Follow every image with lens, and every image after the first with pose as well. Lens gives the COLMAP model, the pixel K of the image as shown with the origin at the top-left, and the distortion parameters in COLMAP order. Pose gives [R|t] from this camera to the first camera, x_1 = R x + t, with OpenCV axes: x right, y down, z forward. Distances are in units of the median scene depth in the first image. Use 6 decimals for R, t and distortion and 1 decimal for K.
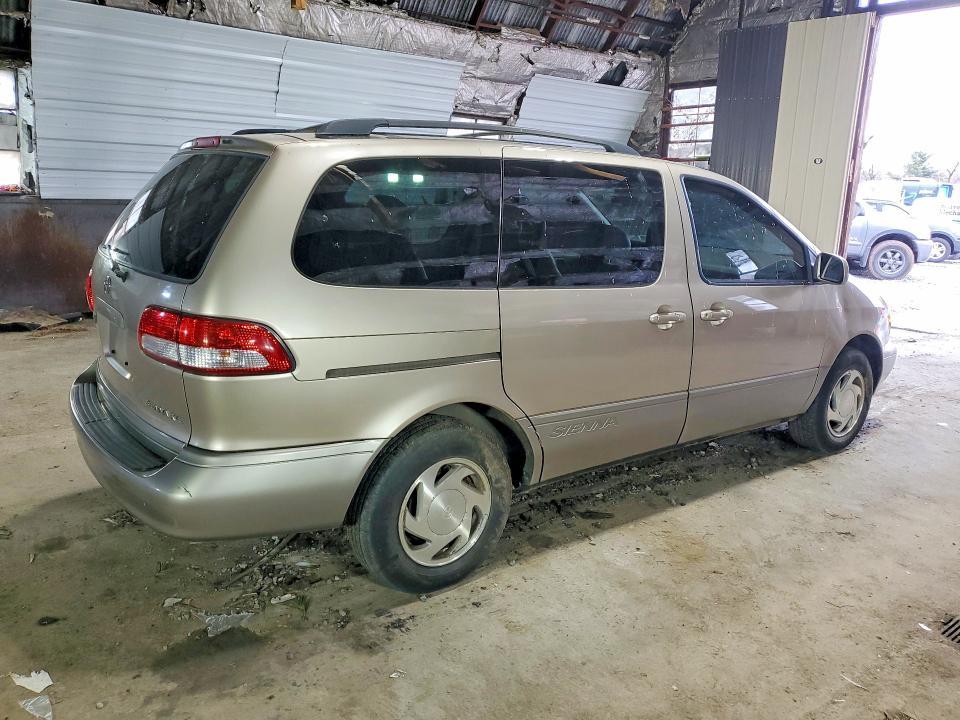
lens RADIAL K [[797.2, 0, 479.2], [0, 797.2, 380.5], [0, 0, 1]] dist [0.010969, 0.006975]
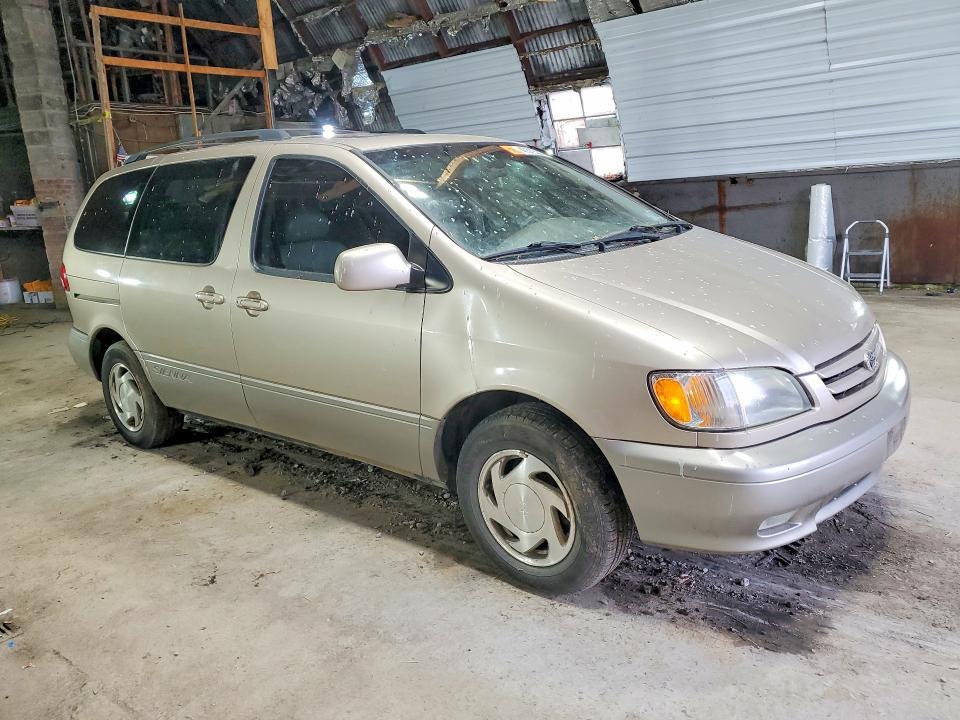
lens RADIAL K [[816.1, 0, 480.0], [0, 816.1, 360.0], [0, 0, 1]] dist [0.014131, 0.016670]
pose [[0.156520, 0.171066, -0.972748, 1.253609], [-0.157964, 0.976544, 0.146316, -0.193415], [0.974961, 0.130758, 0.179871, 1.061928]]
